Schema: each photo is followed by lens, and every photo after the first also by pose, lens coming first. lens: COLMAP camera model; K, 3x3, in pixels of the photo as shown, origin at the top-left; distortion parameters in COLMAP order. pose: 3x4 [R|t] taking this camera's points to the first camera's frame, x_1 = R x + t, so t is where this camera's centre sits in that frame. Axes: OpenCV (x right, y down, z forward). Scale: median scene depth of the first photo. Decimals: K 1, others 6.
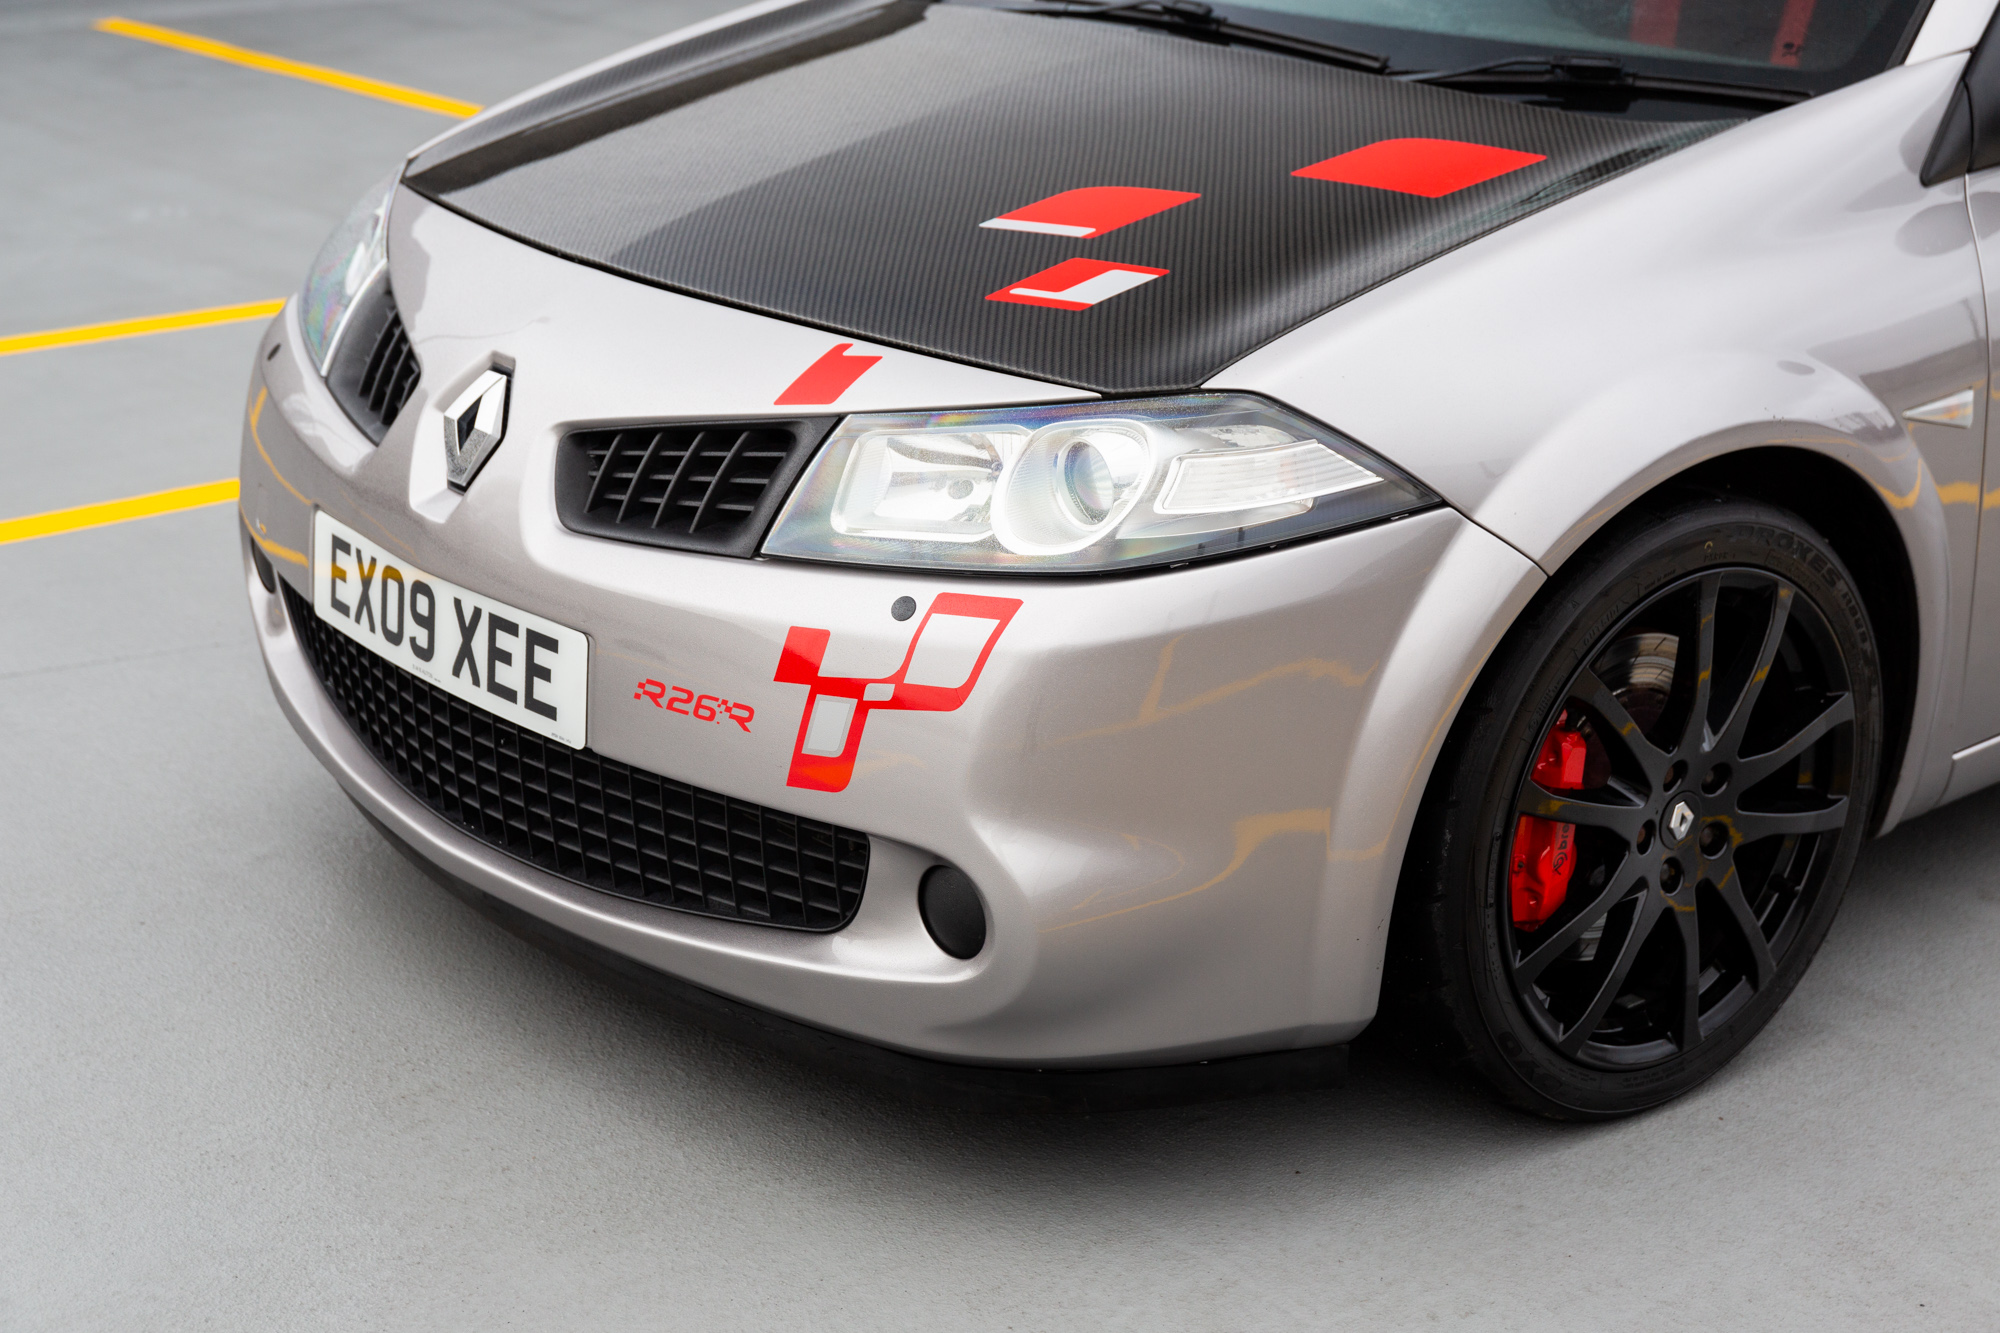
lens RADIAL K [[3028.2, 0, 1000.0], [0, 3028.2, 666.5], [0, 0, 1]] dist [0.005481, -0.129402]
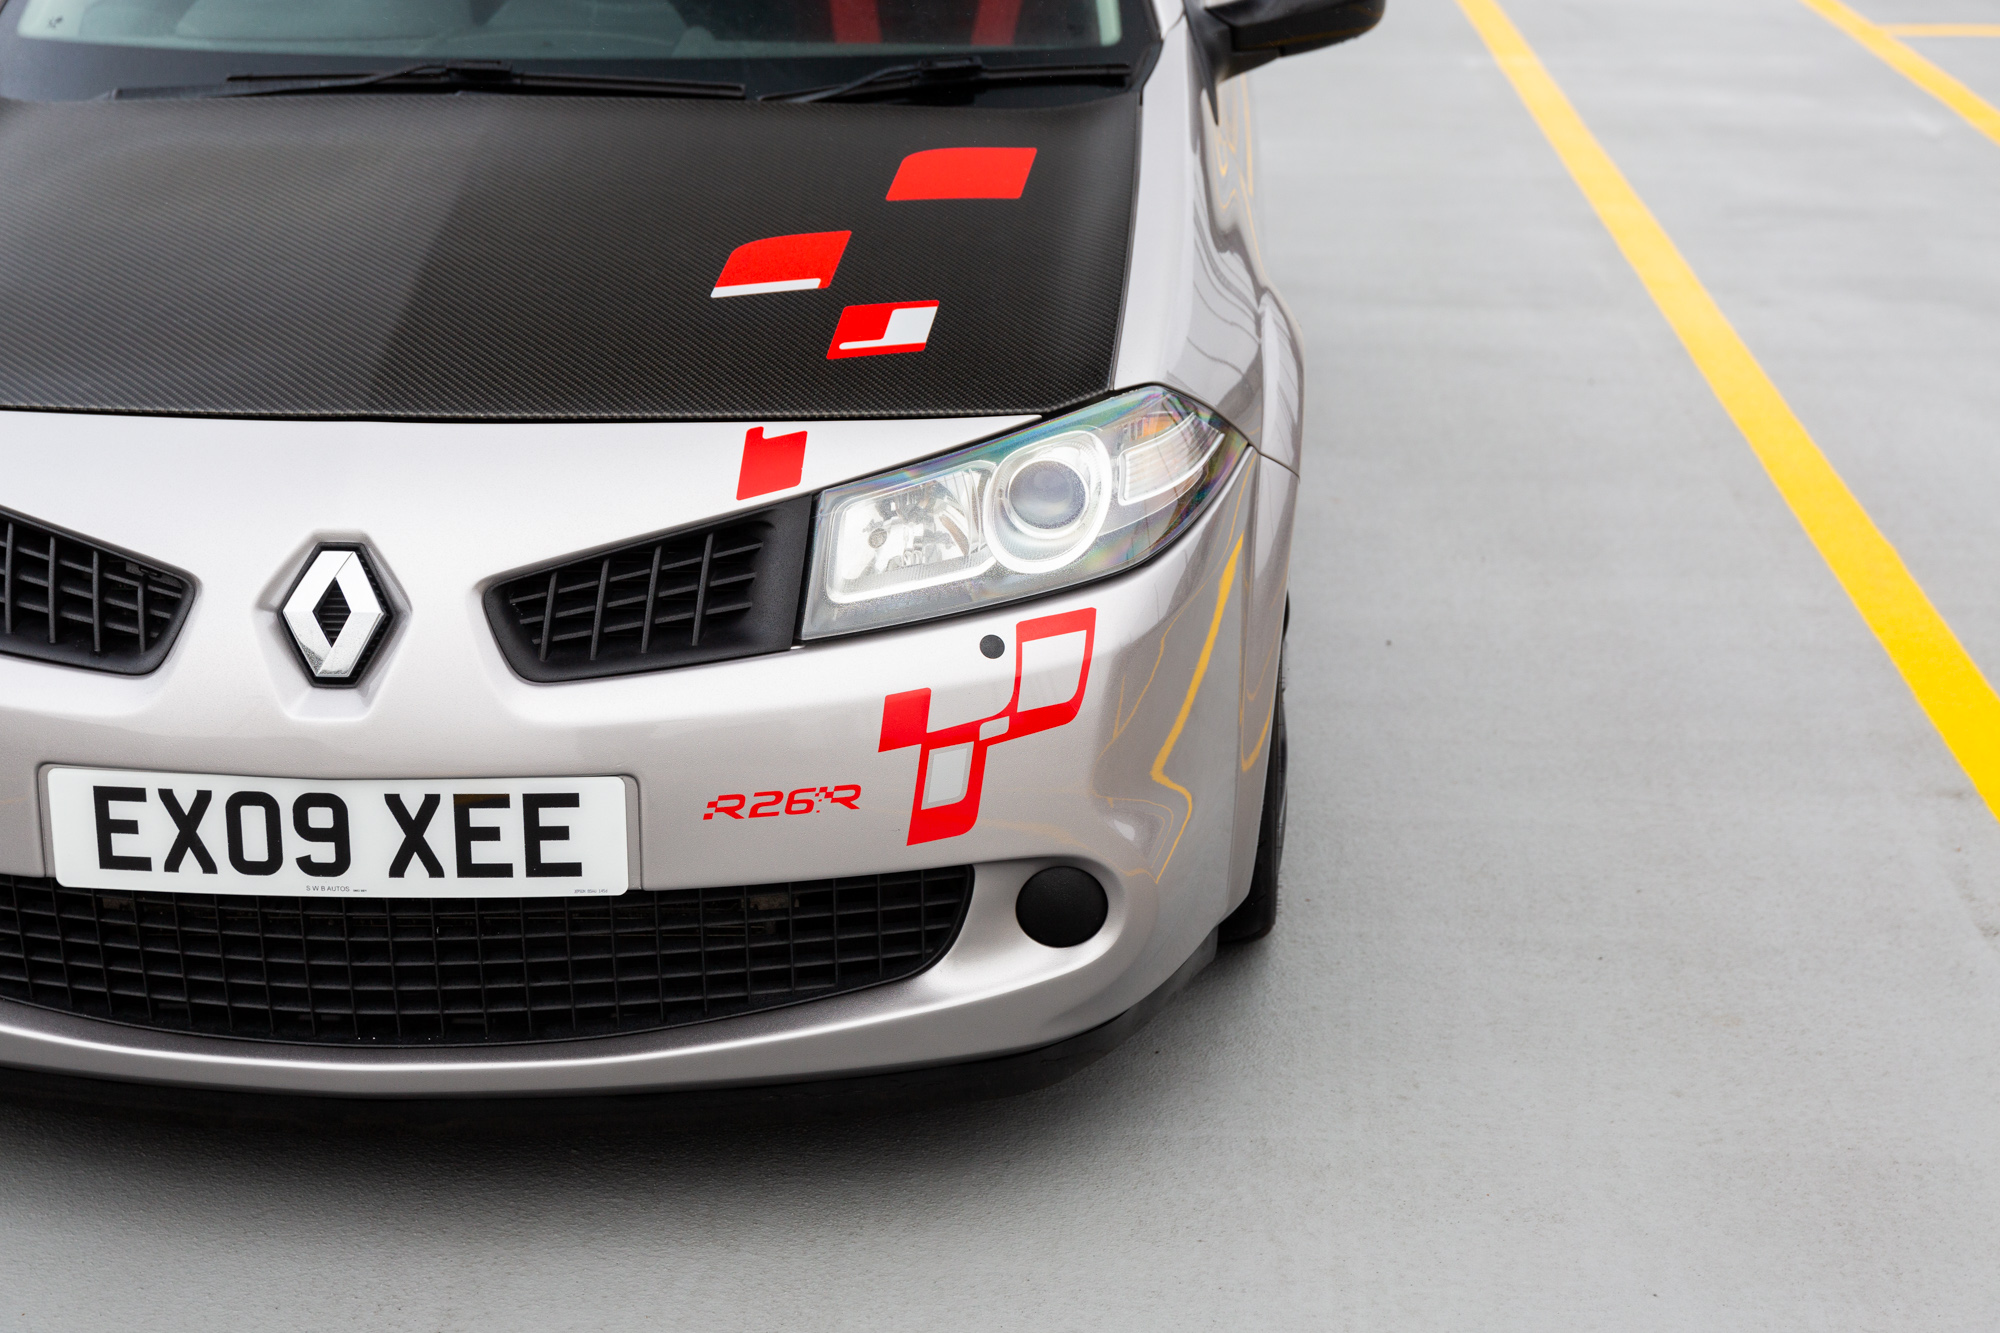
lens RADIAL K [[3028.2, 0, 1000.0], [0, 3028.2, 666.5], [0, 0, 1]] dist [0.005481, -0.129402]
pose [[0.678835, -0.268187, 0.683563, -0.721698], [0.251952, 0.959472, 0.126227, -0.138839], [-0.689712, 0.086538, 0.718894, 0.216943]]
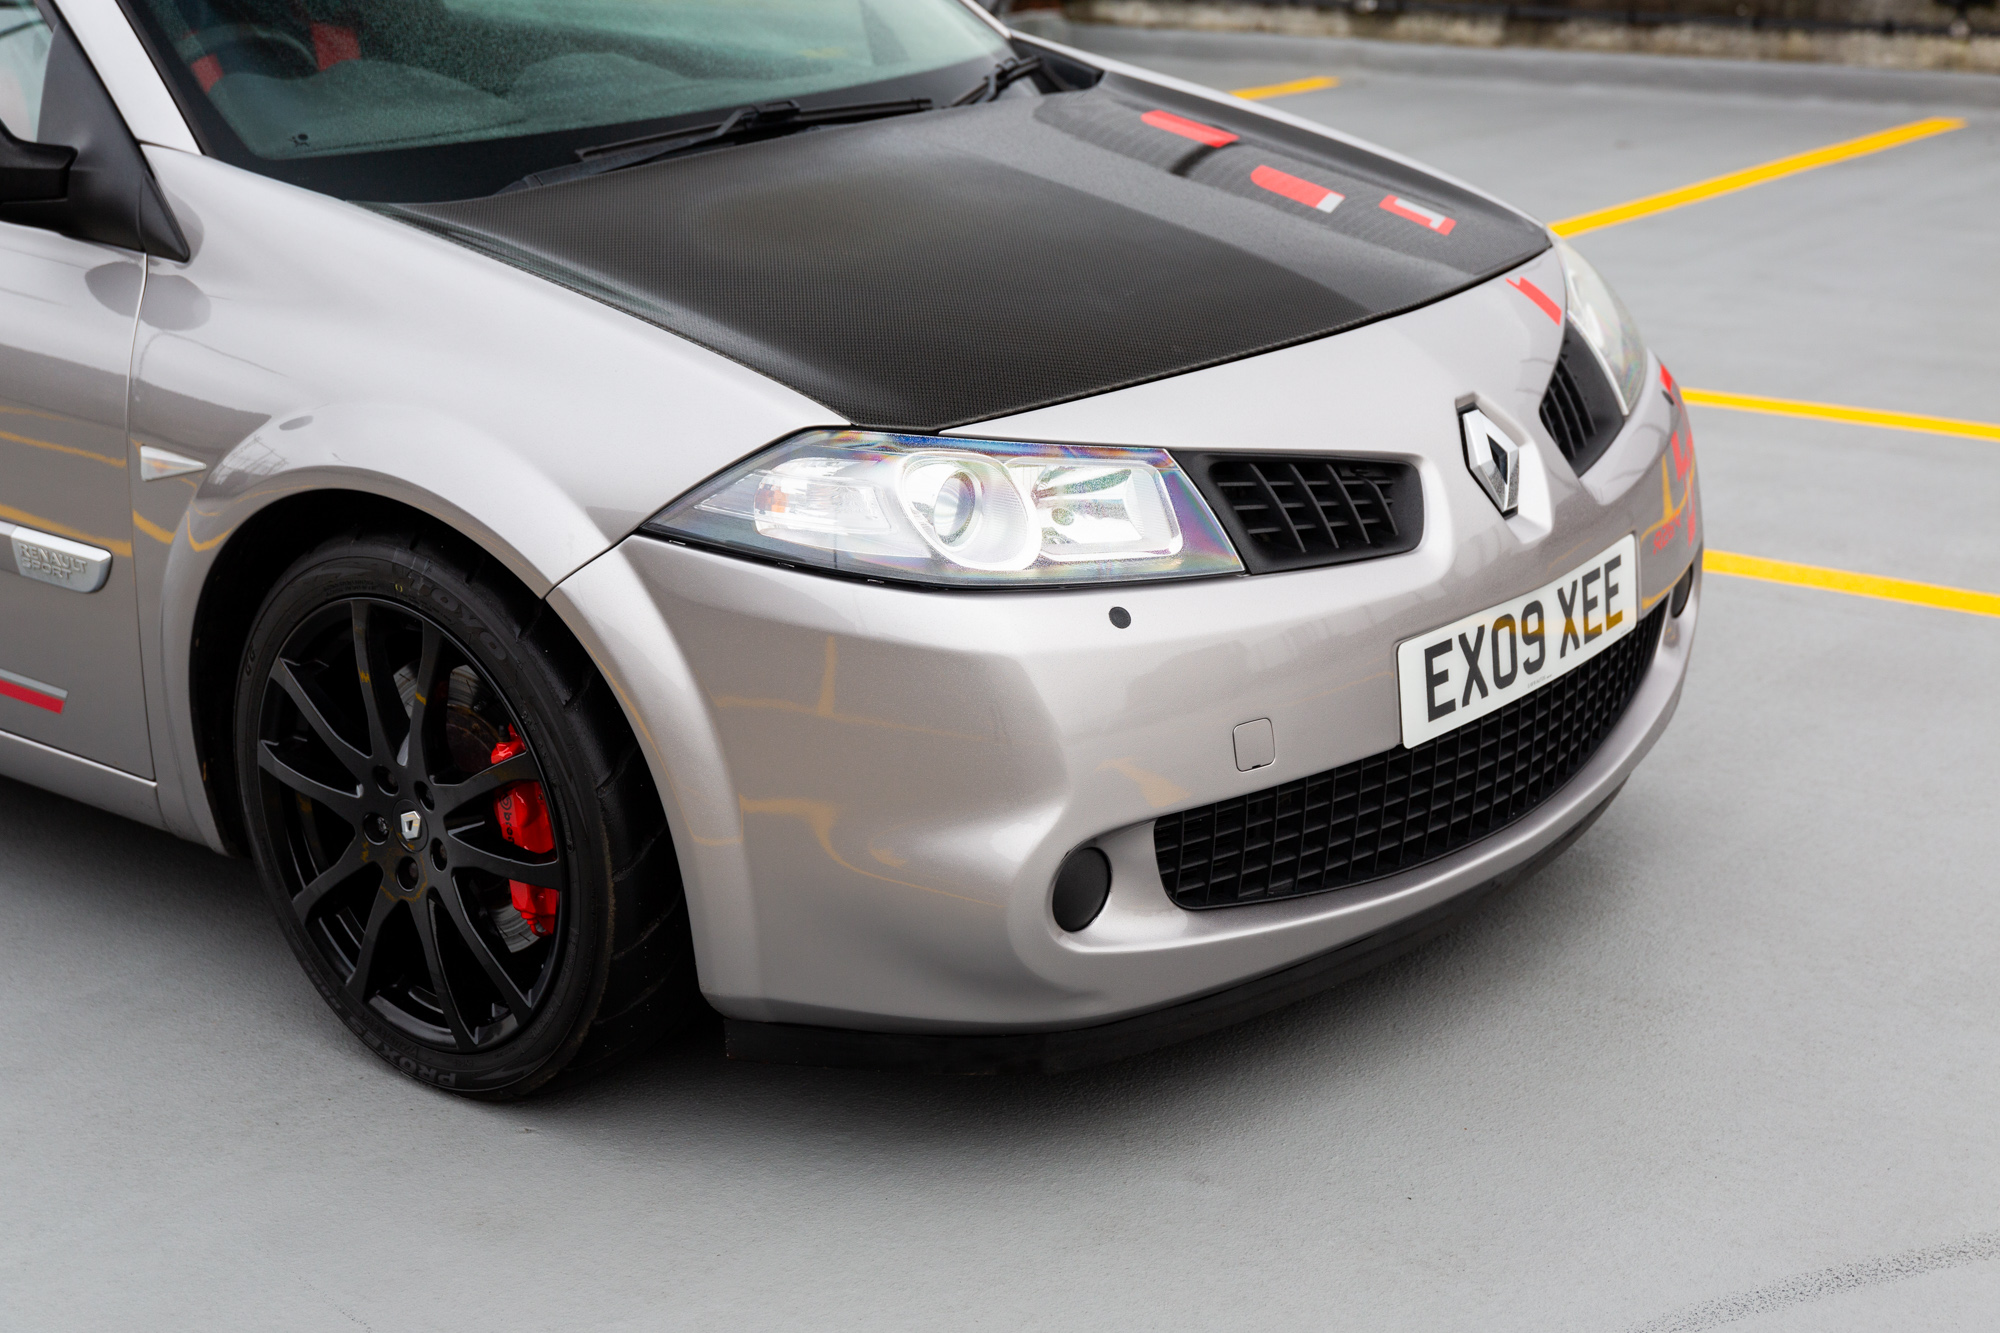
lens RADIAL K [[3028.2, 0, 1000.0], [0, 3028.2, 666.5], [0, 0, 1]] dist [0.005481, -0.129402]
pose [[-0.213603, -0.290714, 0.932662, -1.297587], [0.347962, 0.869443, 0.350700, -0.506205], [-0.912851, 0.399441, -0.084558, 1.392658]]
